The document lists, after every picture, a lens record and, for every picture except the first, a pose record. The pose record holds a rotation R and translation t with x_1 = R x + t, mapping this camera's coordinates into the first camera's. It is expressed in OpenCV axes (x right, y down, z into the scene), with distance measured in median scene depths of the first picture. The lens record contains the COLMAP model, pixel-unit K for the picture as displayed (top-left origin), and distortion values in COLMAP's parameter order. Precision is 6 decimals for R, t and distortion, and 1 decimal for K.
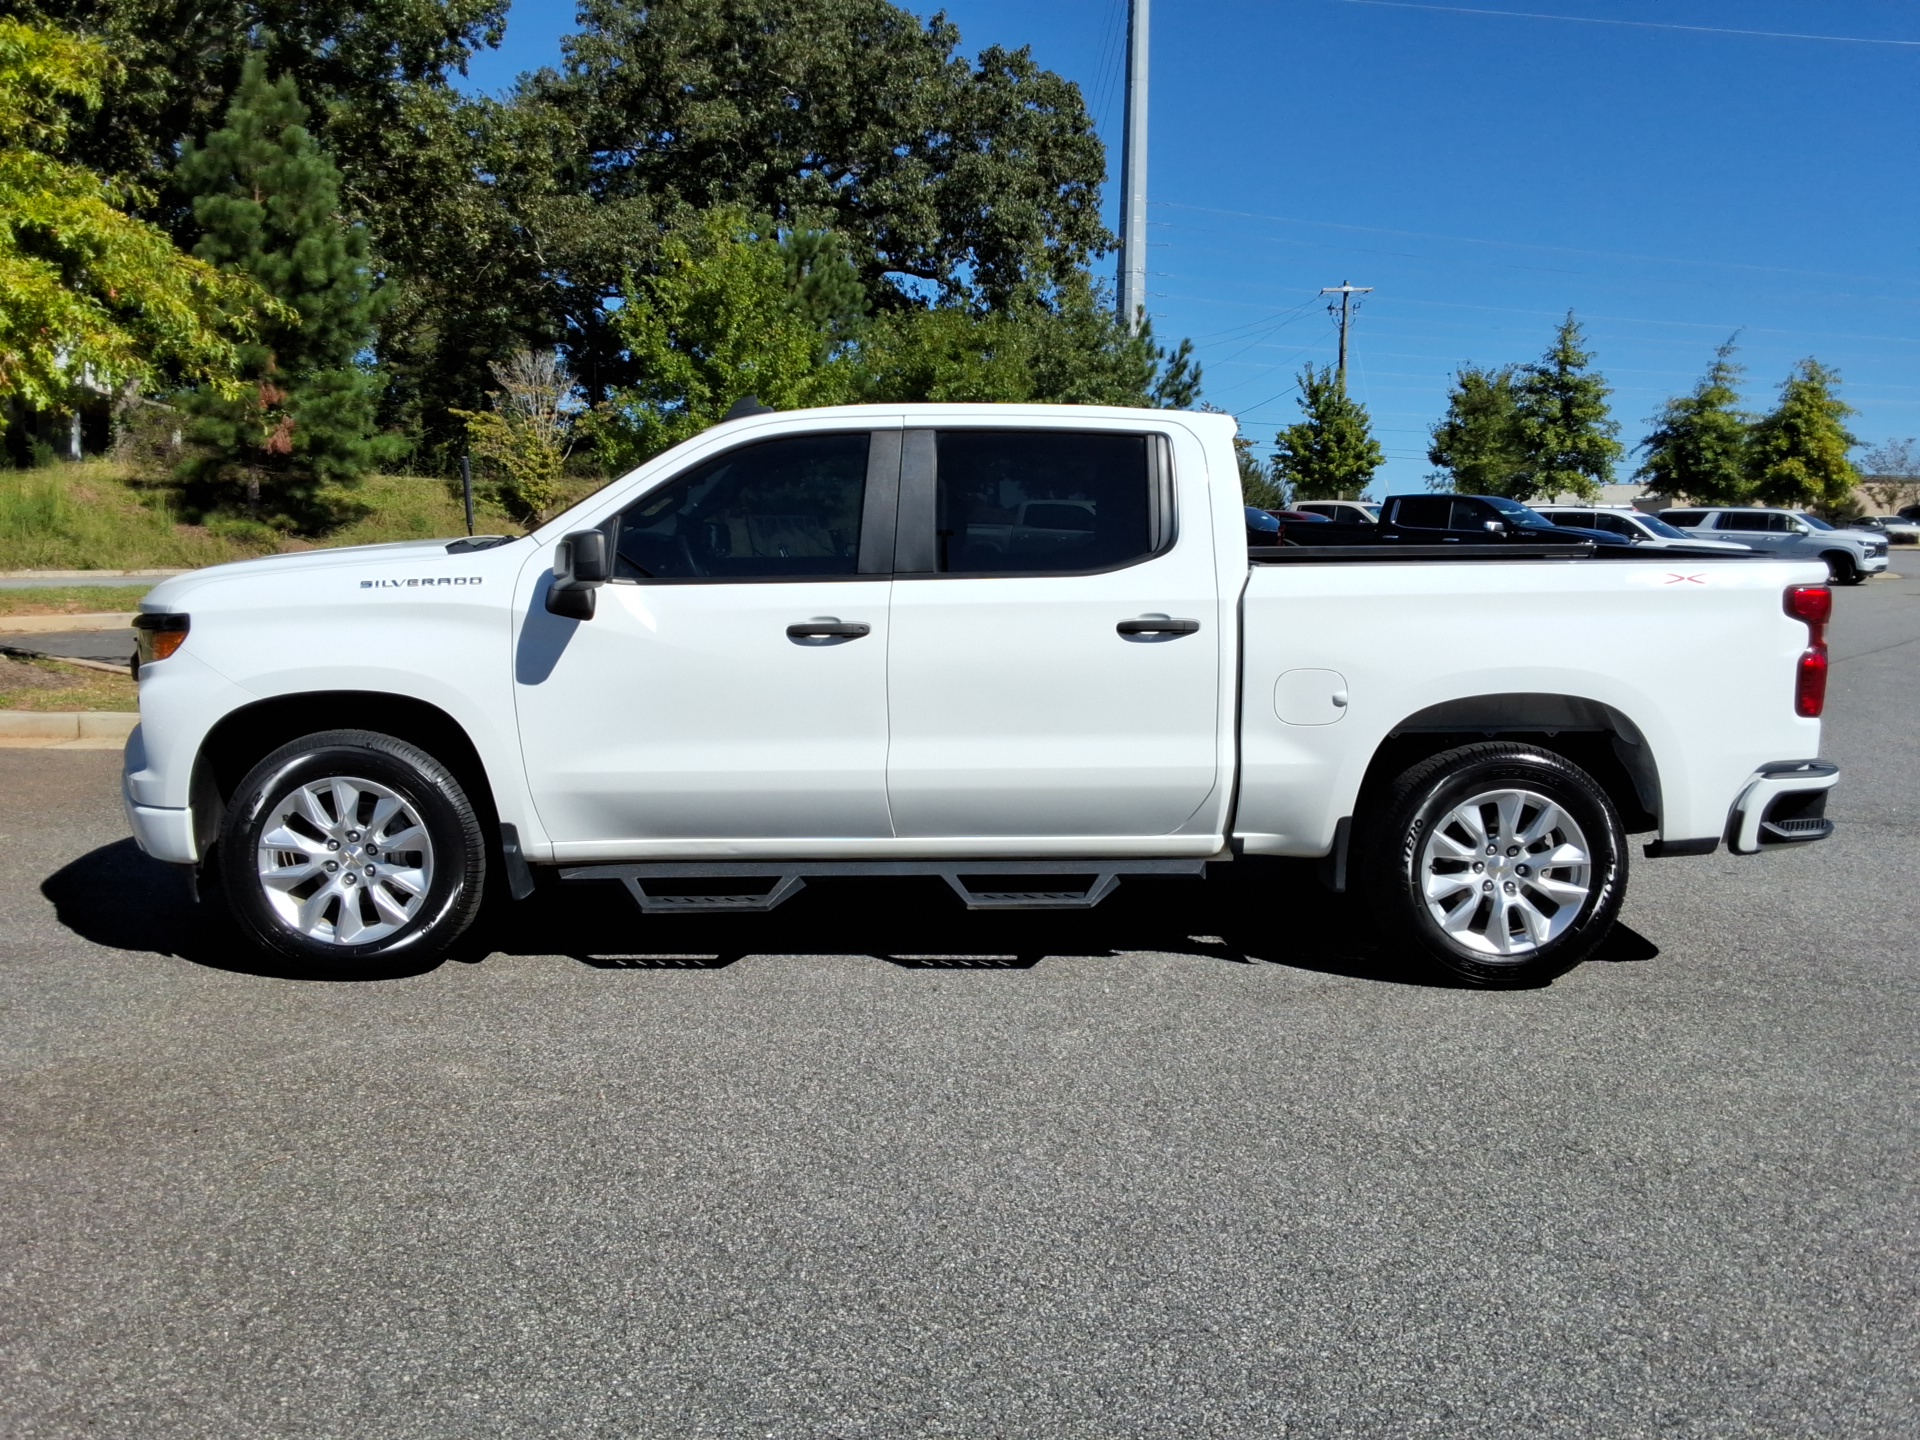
lens RADIAL K [[1542.8, 0, 974.7], [0, 1542.8, 698.6], [0, 0, 1]] dist [0.139721, -0.224062]
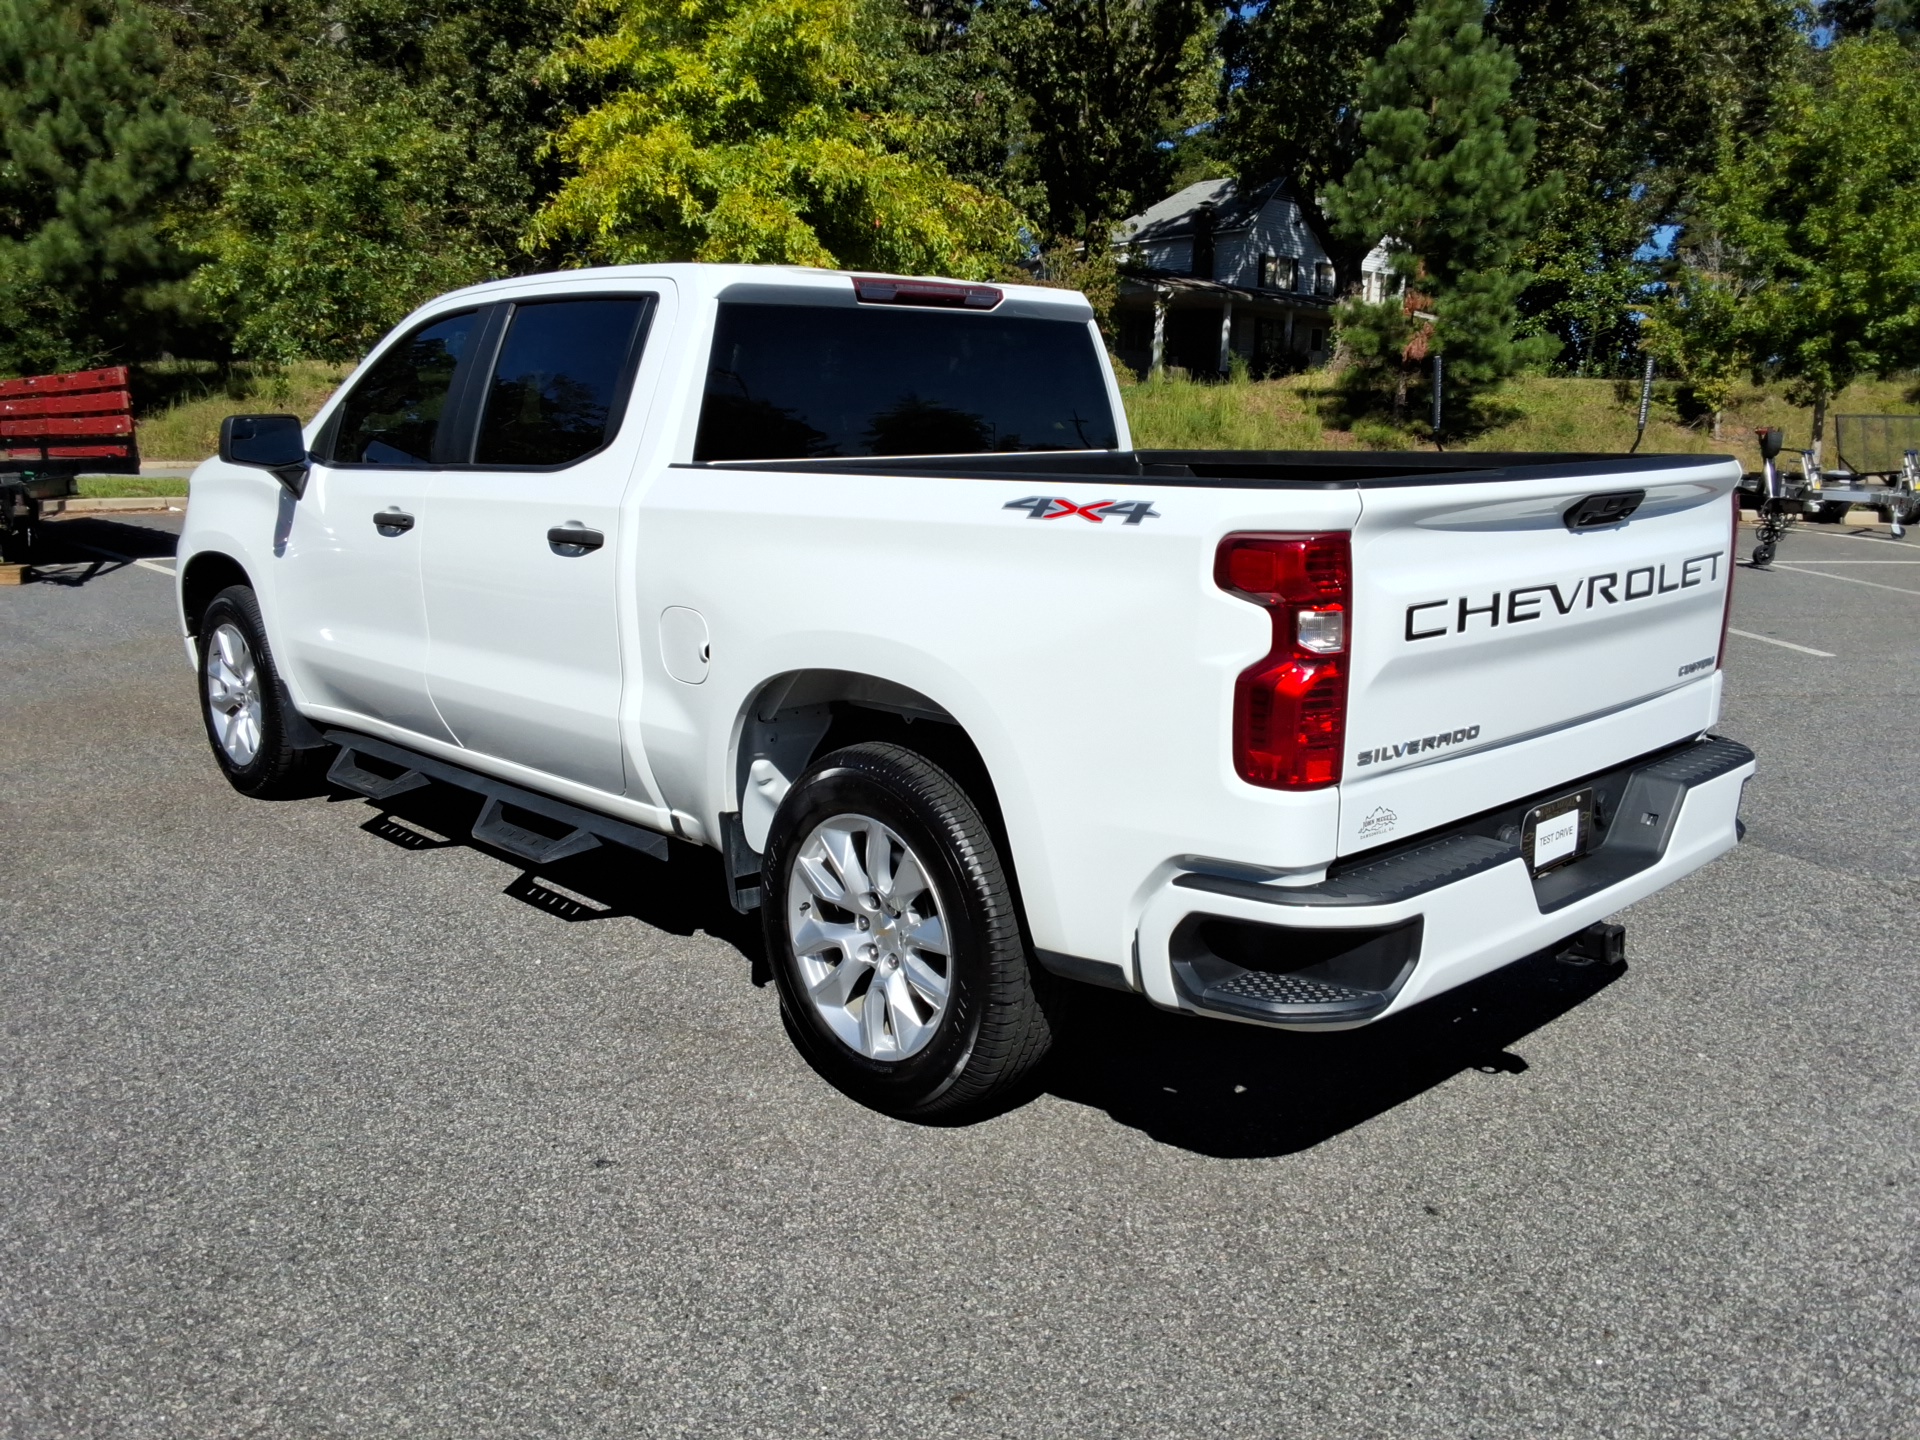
lens RADIAL K [[1542.8, 0, 974.7], [0, 1542.8, 698.6], [0, 0, 1]] dist [0.139721, -0.224062]
pose [[0.679974, 0.129361, -0.721735, 0.125949], [-0.087188, 0.991595, 0.095586, -0.008702], [0.728034, -0.002069, 0.685538, 0.086364]]
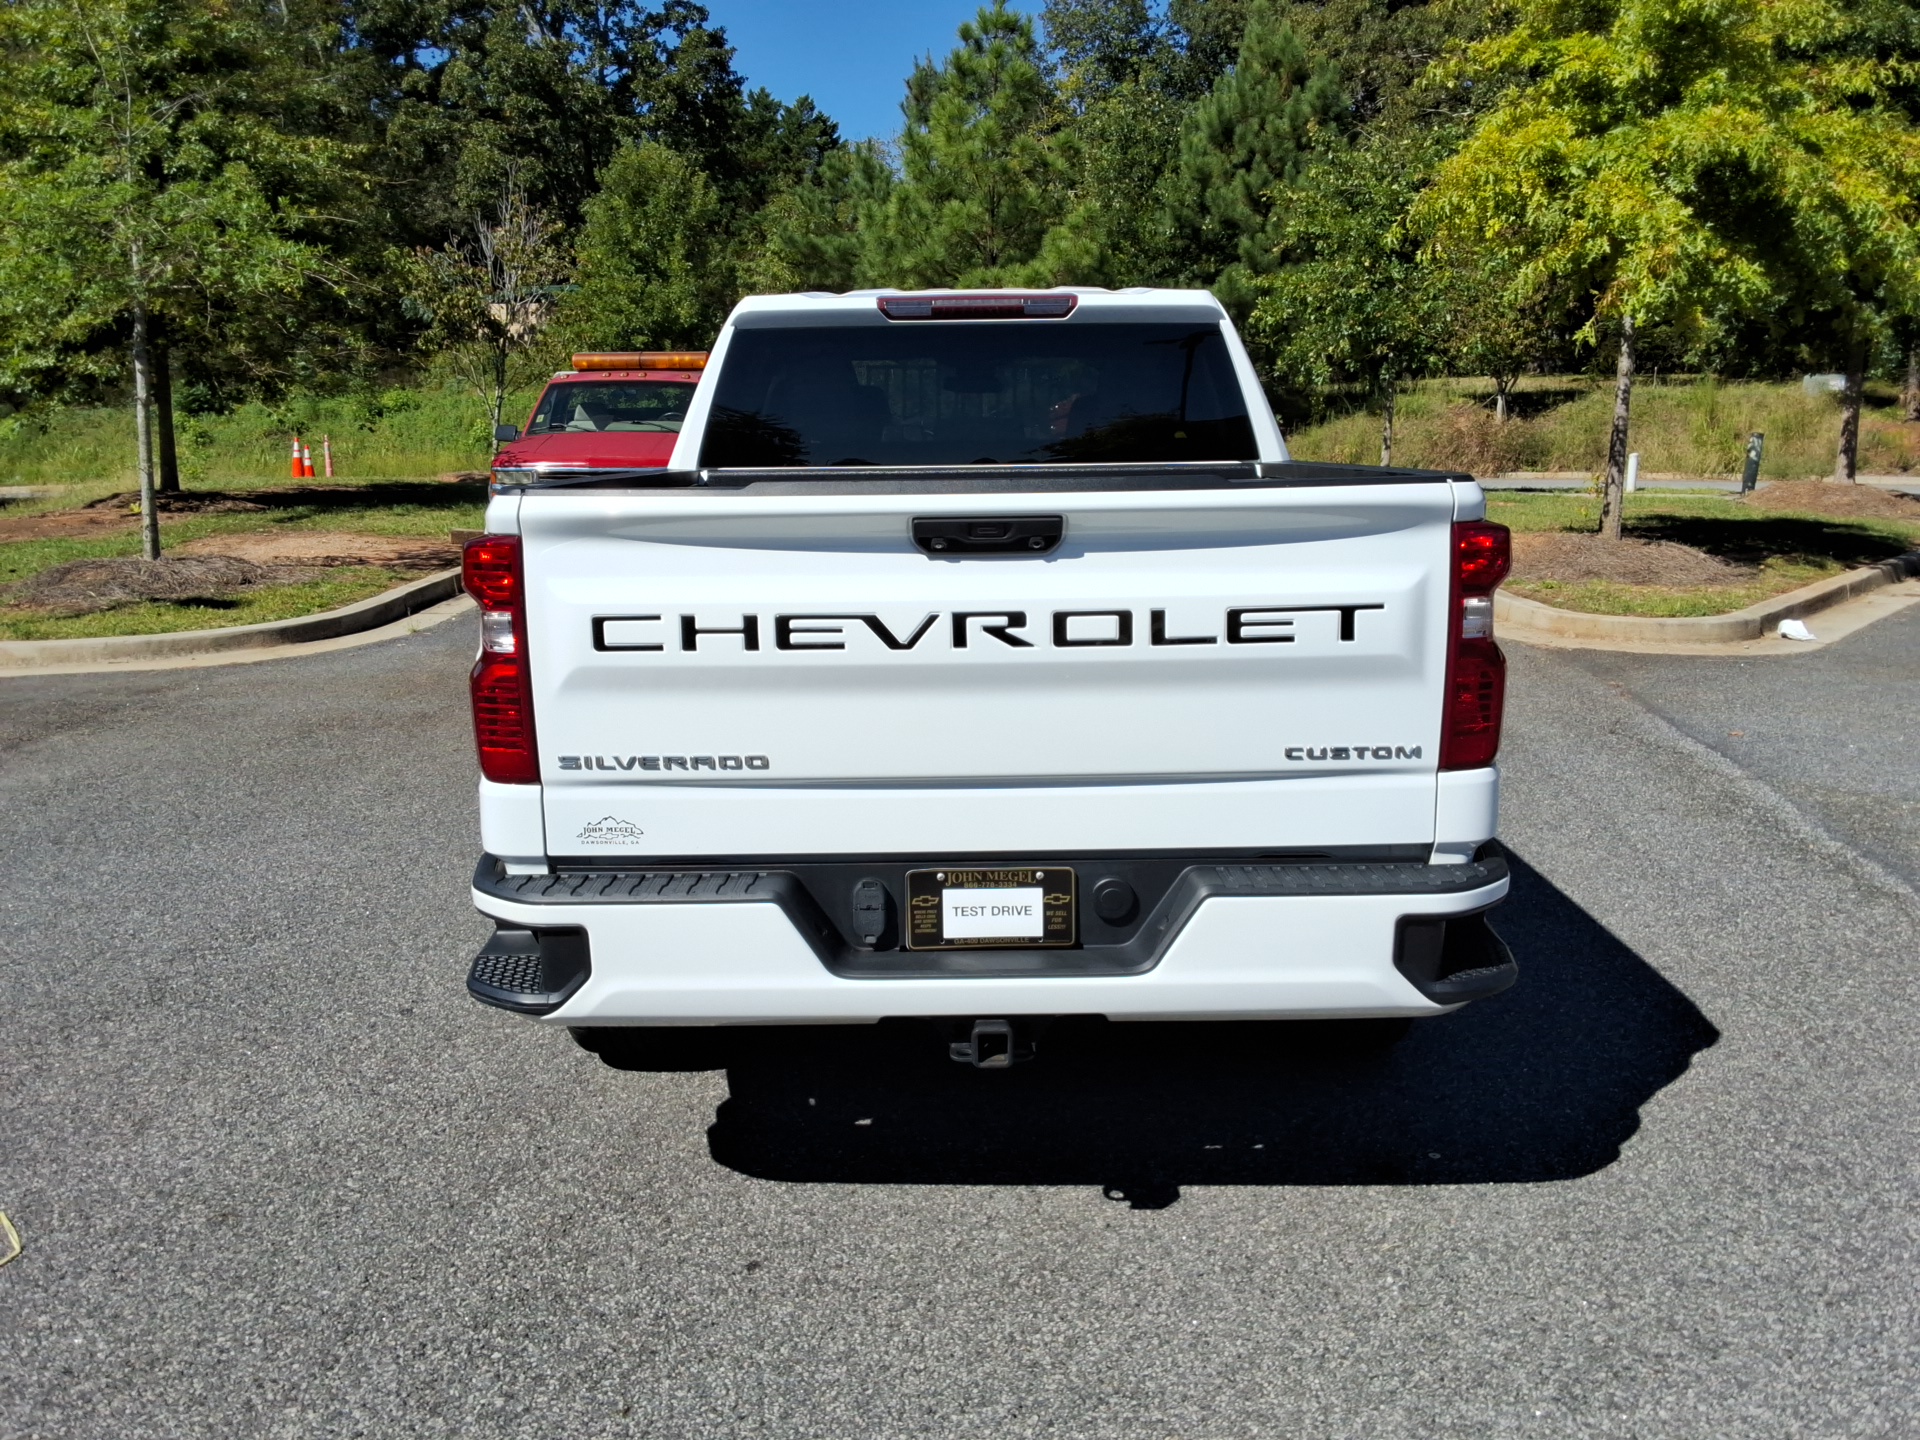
lens RADIAL K [[1542.8, 0, 974.7], [0, 1542.8, 698.6], [0, 0, 1]] dist [0.139721, -0.224062]
pose [[-0.020497, 0.166810, -0.985776, 0.160941], [-0.113184, 0.979257, 0.168060, -0.018983], [0.993363, 0.115019, -0.001192, 0.175933]]
